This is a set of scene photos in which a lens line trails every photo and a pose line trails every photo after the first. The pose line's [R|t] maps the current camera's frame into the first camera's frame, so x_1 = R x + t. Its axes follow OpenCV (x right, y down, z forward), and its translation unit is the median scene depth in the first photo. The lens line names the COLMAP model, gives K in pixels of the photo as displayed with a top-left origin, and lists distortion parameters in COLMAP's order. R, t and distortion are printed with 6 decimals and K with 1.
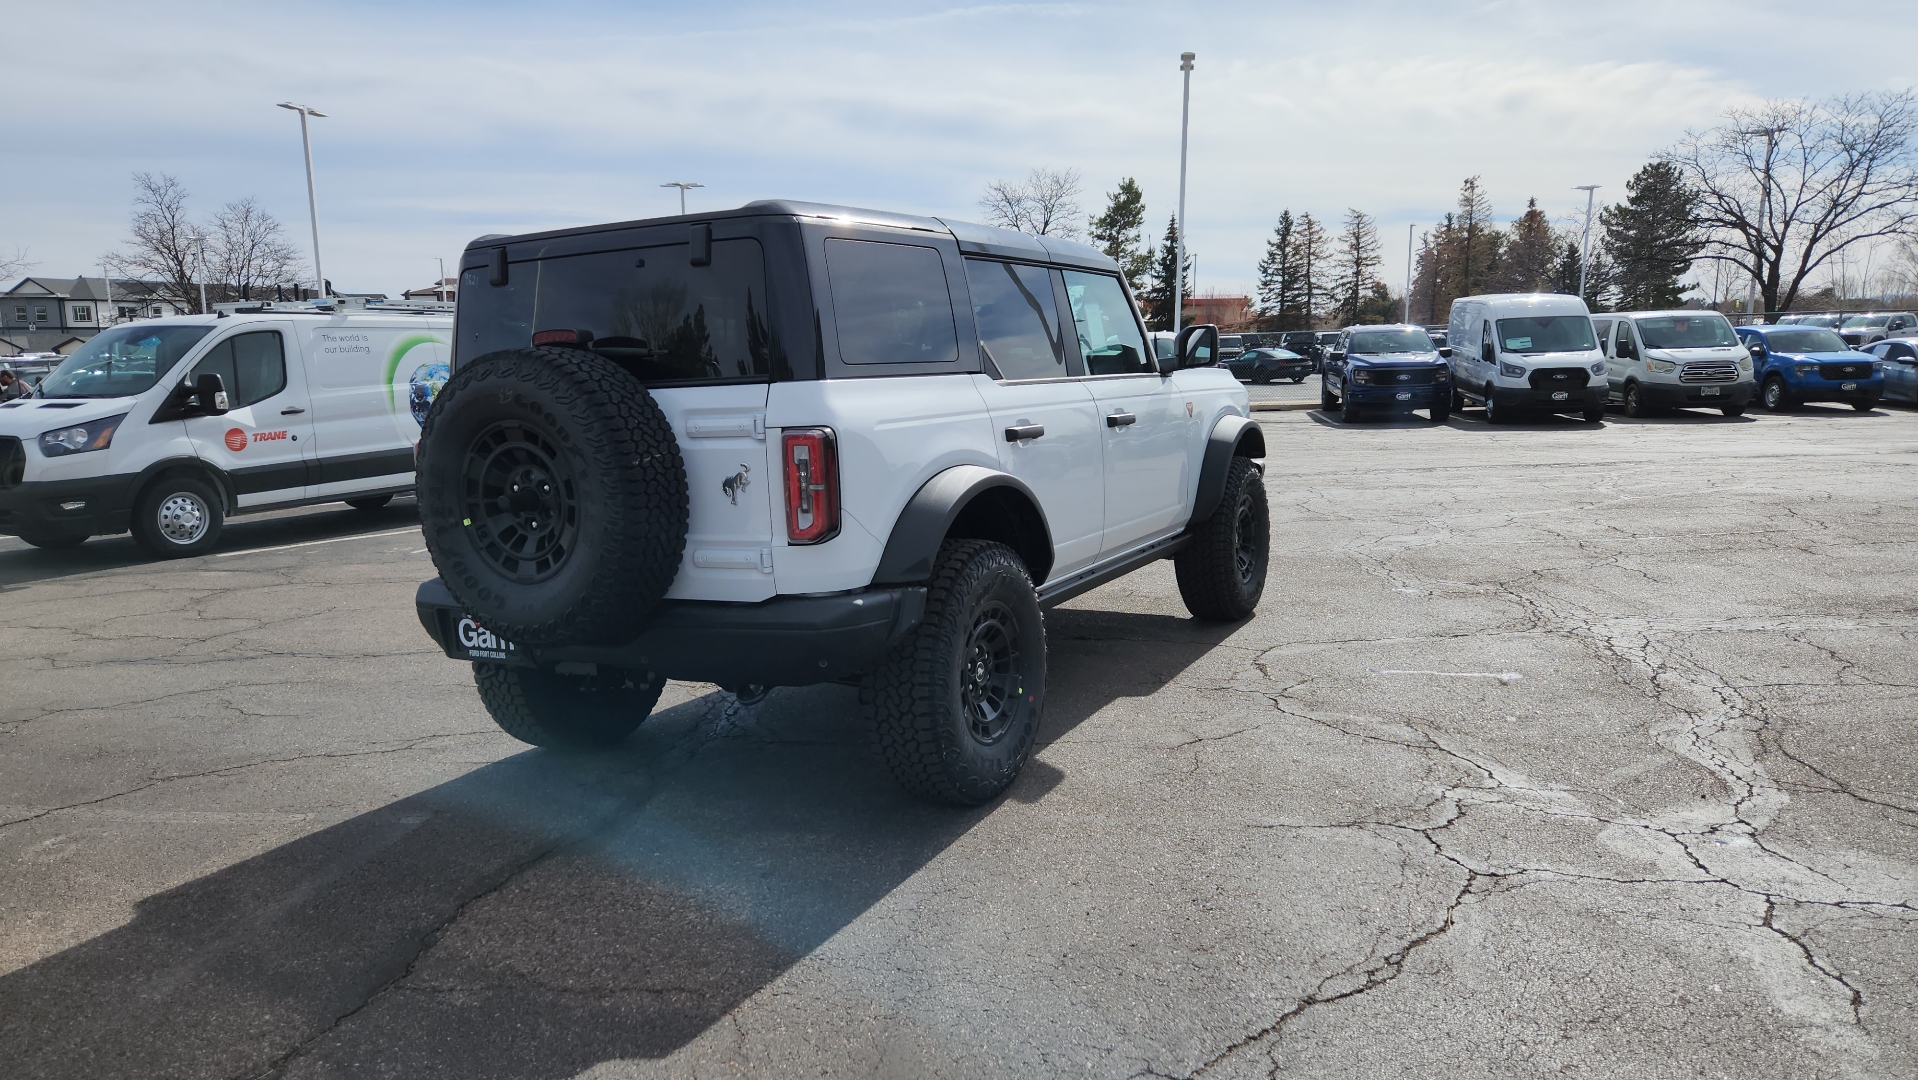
lens RADIAL K [[1280.6, 0, 939.8], [0, 1280.6, 557.6], [0, 0, 1]] dist [0.076467, -0.062300]
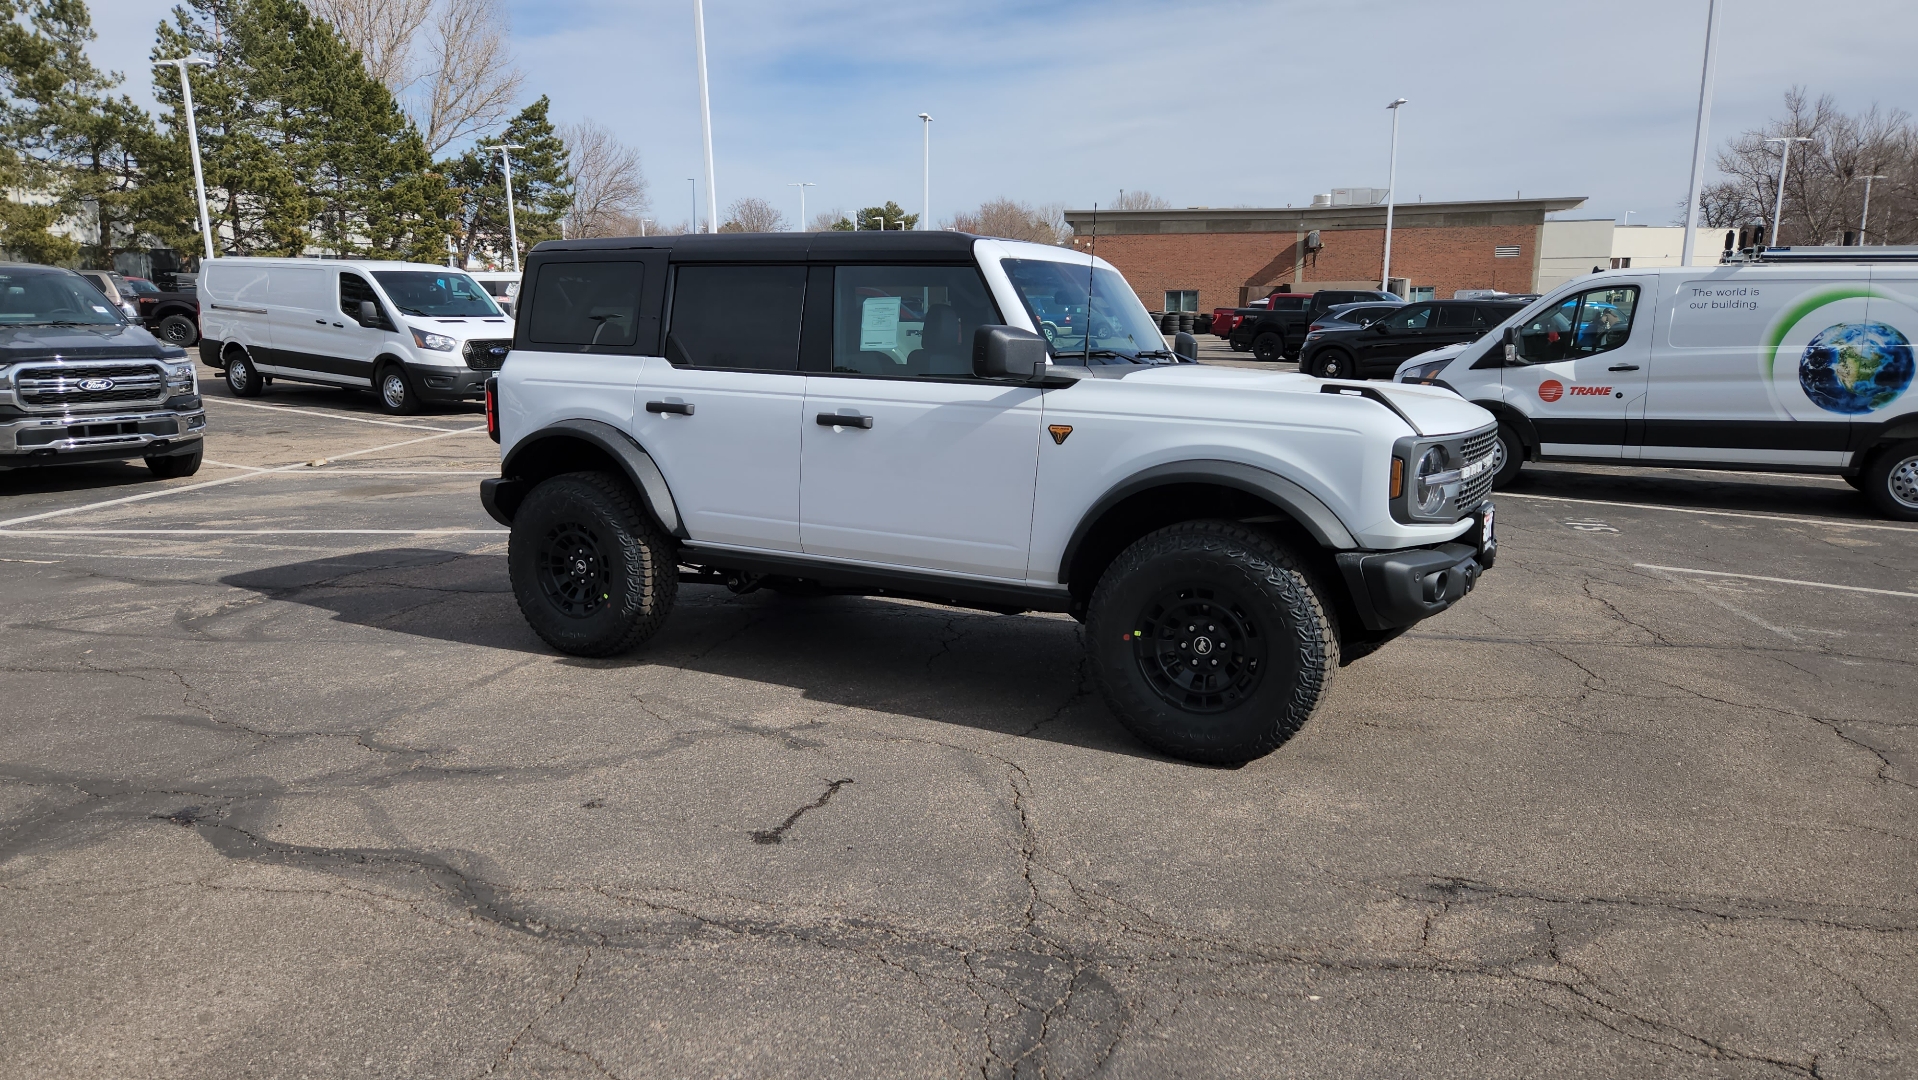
lens RADIAL K [[1282.3, 0, 919.9], [0, 1282.3, 559.1], [0, 0, 1]] dist [0.071853, -0.055850]
pose [[-0.018110, 0.219695, -0.975401, 0.497205], [-0.161364, 0.962129, 0.219701, -0.102759], [0.986729, 0.161373, 0.018027, 0.474303]]
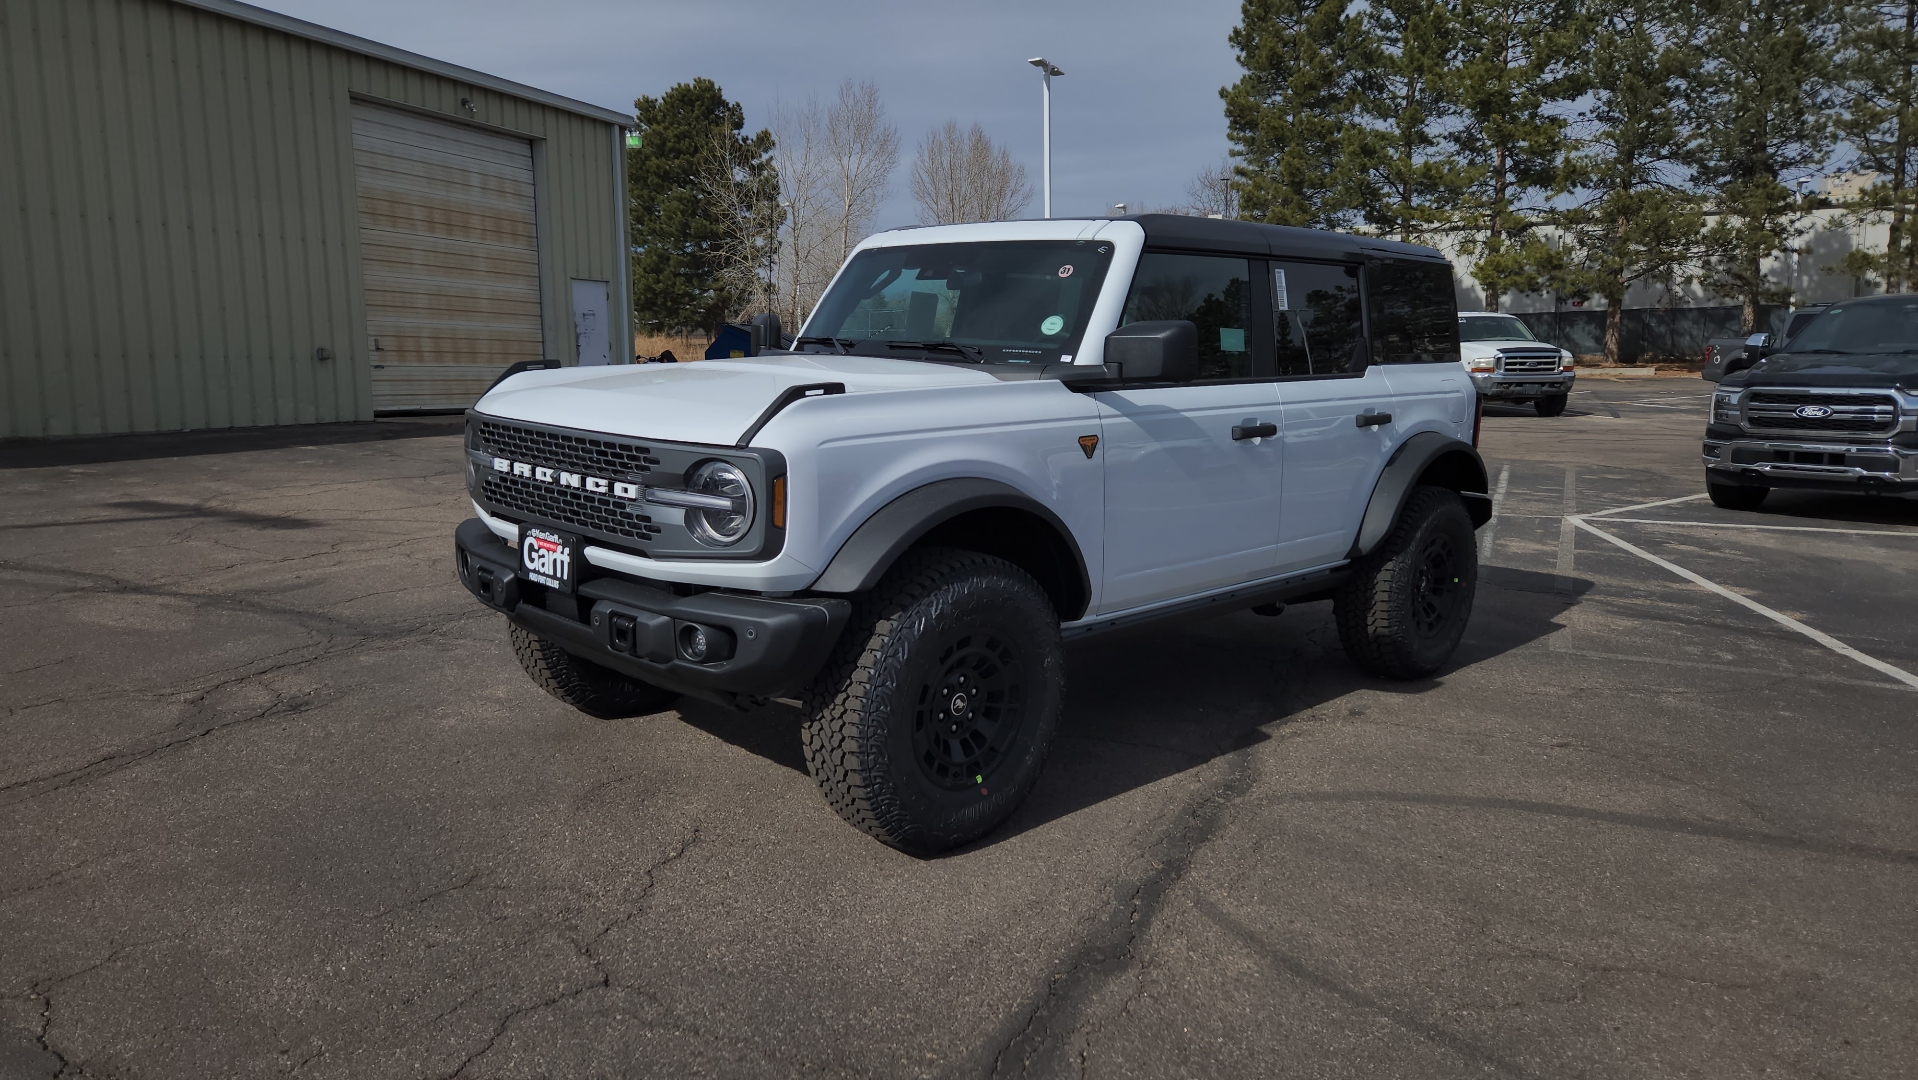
lens RADIAL K [[1285.1, 0, 926.2], [0, 1285.1, 539.2], [0, 0, 1]] dist [0.076607, -0.065368]
pose [[-0.958693, -0.020358, 0.283712, -0.083427], [0.064537, 0.955855, 0.286665, -0.139245], [-0.277024, 0.293134, -0.915058, 0.915922]]
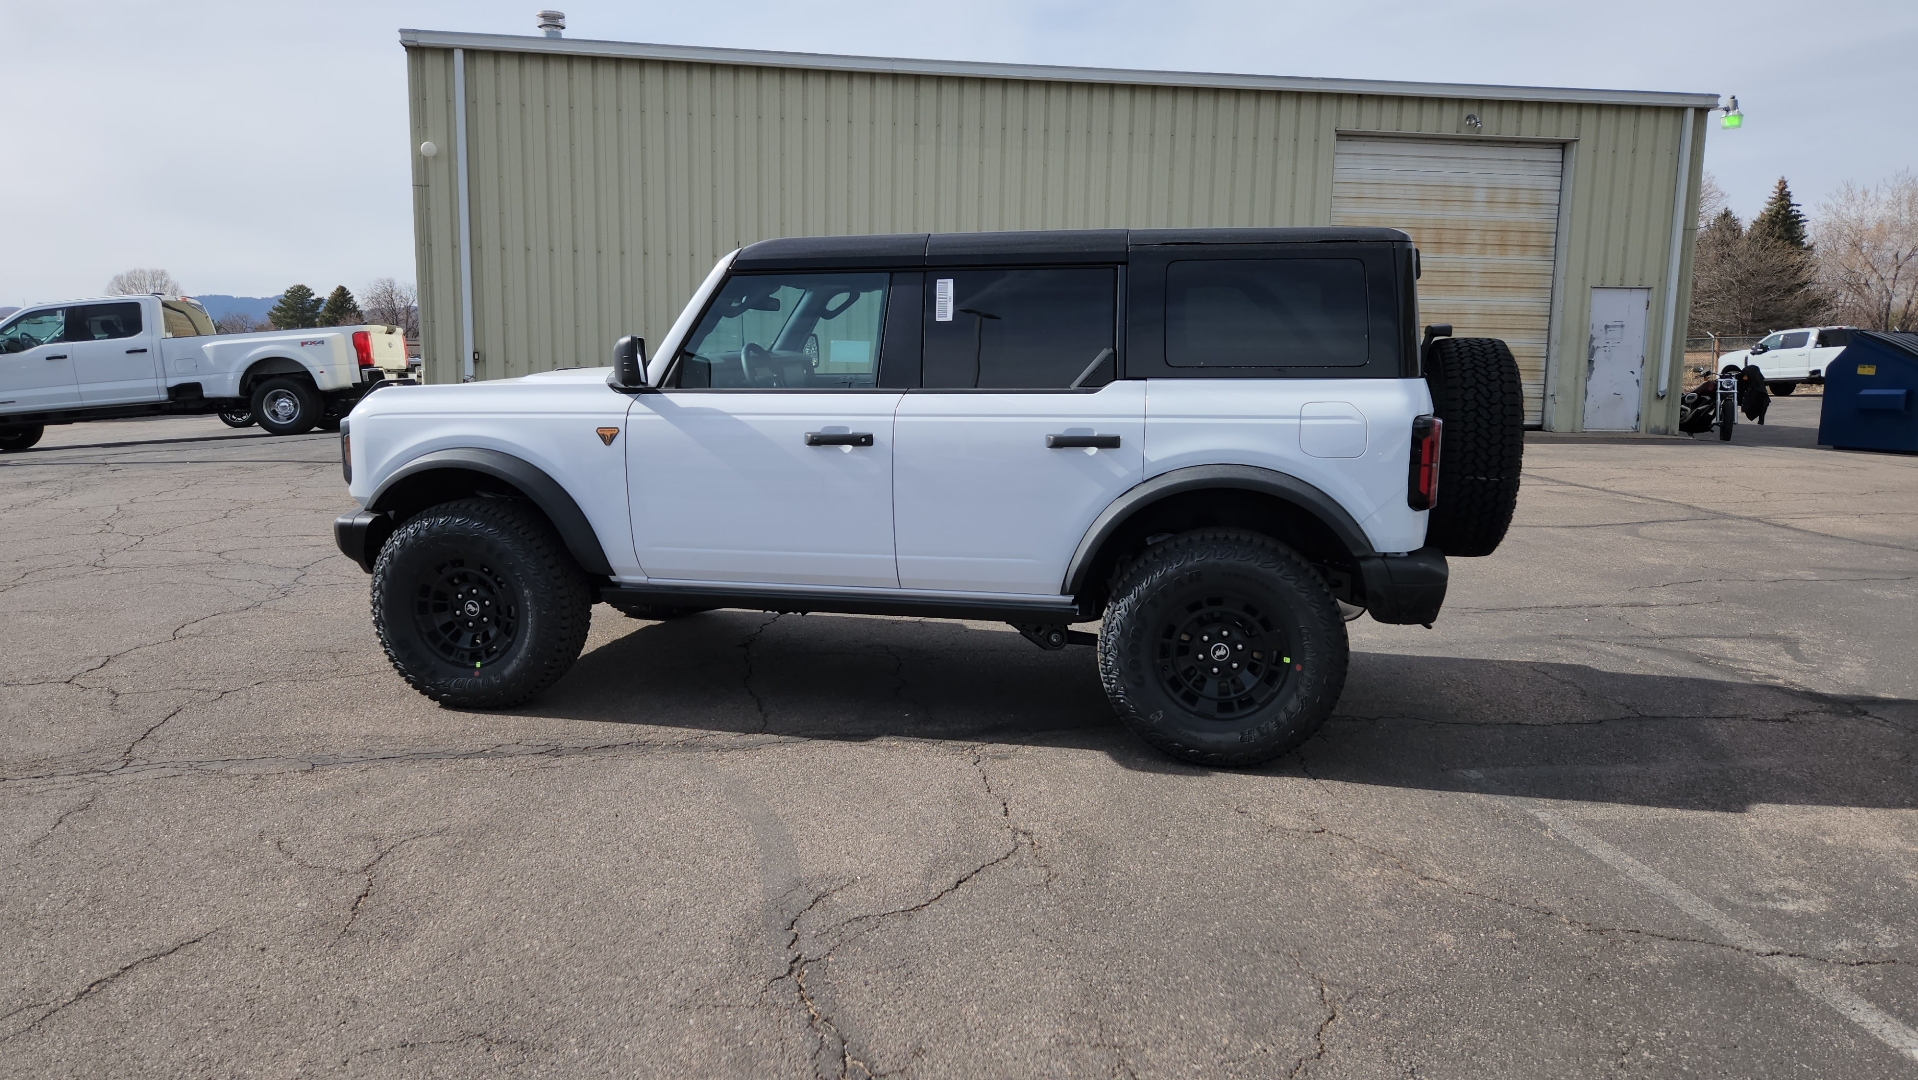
lens RADIAL K [[1281.9, 0, 923.5], [0, 1281.9, 541.0], [0, 0, 1]] dist [0.071470, -0.056919]
pose [[-0.280399, -0.110197, 0.953537, -0.463782], [0.153325, 0.975492, 0.157821, -0.080385], [-0.947559, 0.190454, -0.256631, 0.605549]]
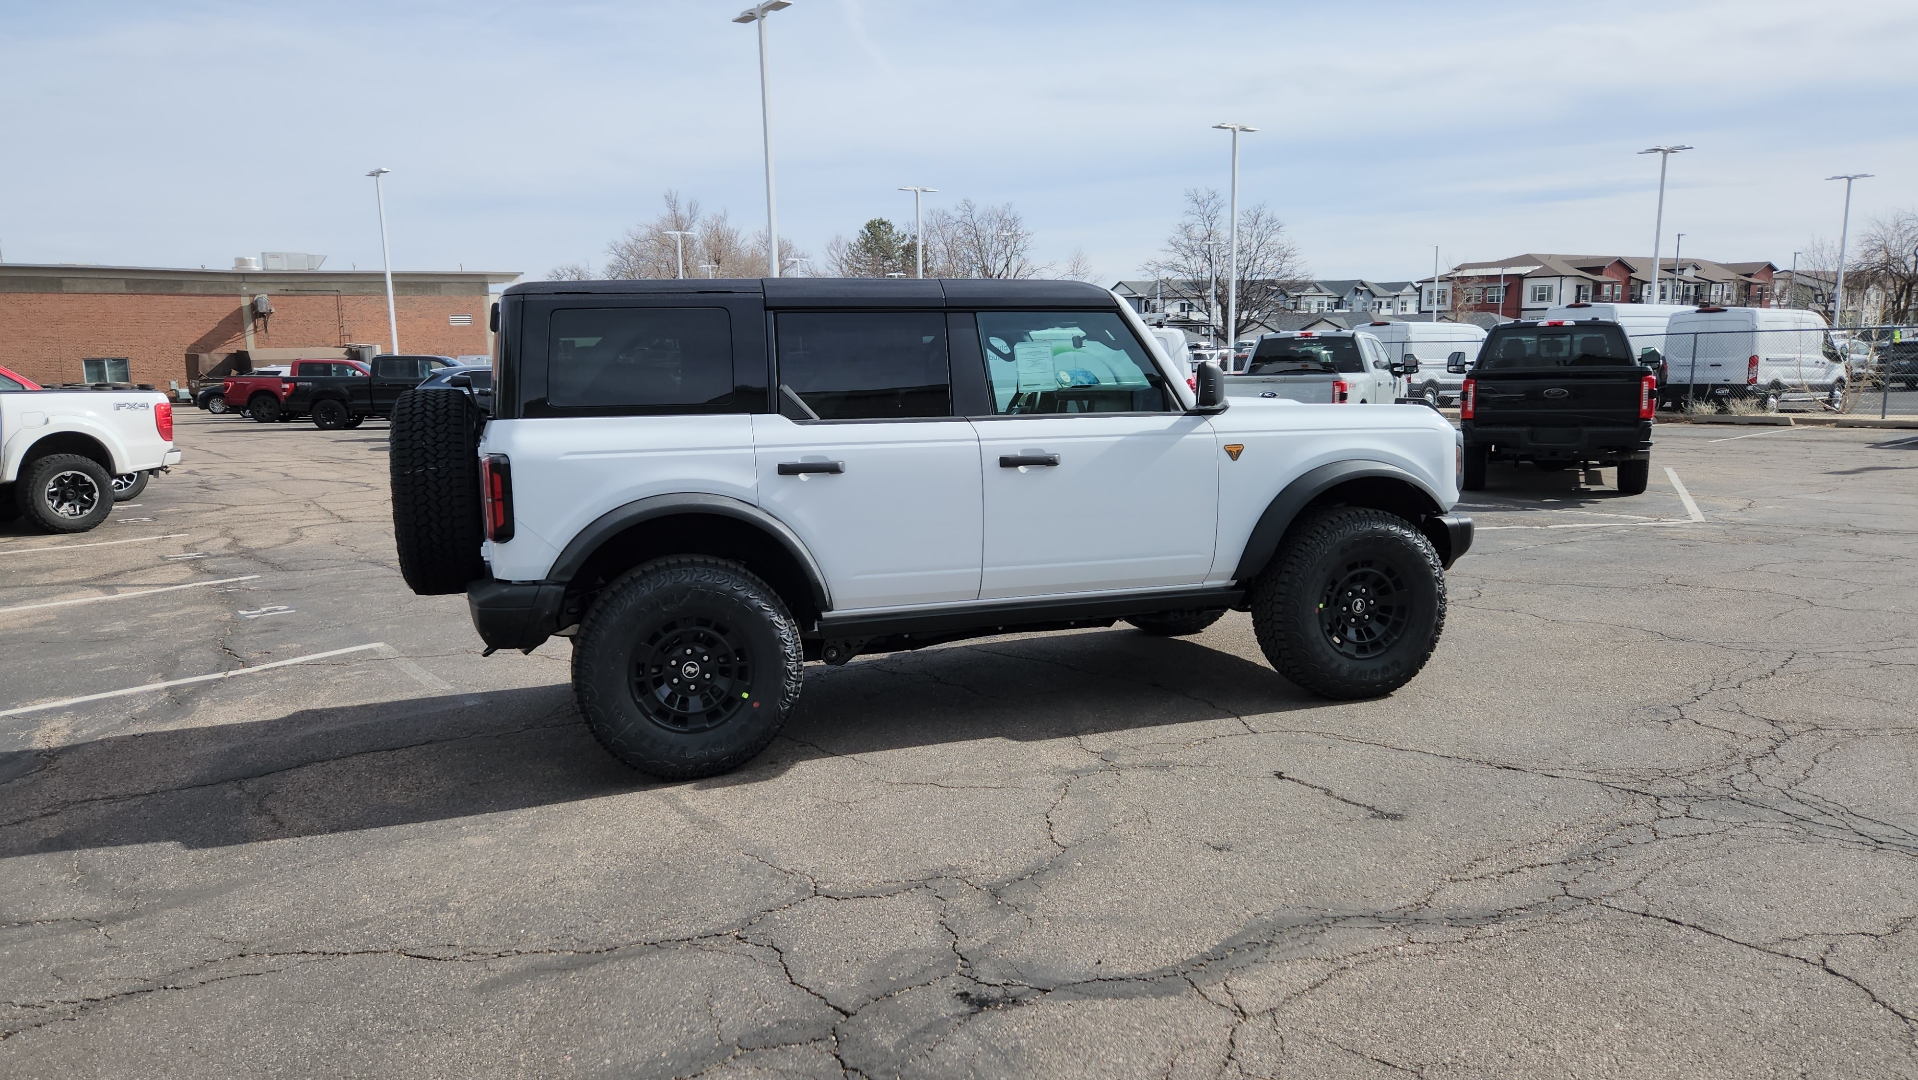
lens RADIAL K [[1281.9, 0, 923.5], [0, 1281.9, 541.0], [0, 0, 1]] dist [0.071470, -0.056919]
pose [[0.716255, 0.107202, -0.689555, 0.345606], [-0.107724, 0.993271, 0.042523, -0.035385], [0.689474, 0.043824, 0.722984, 0.104285]]
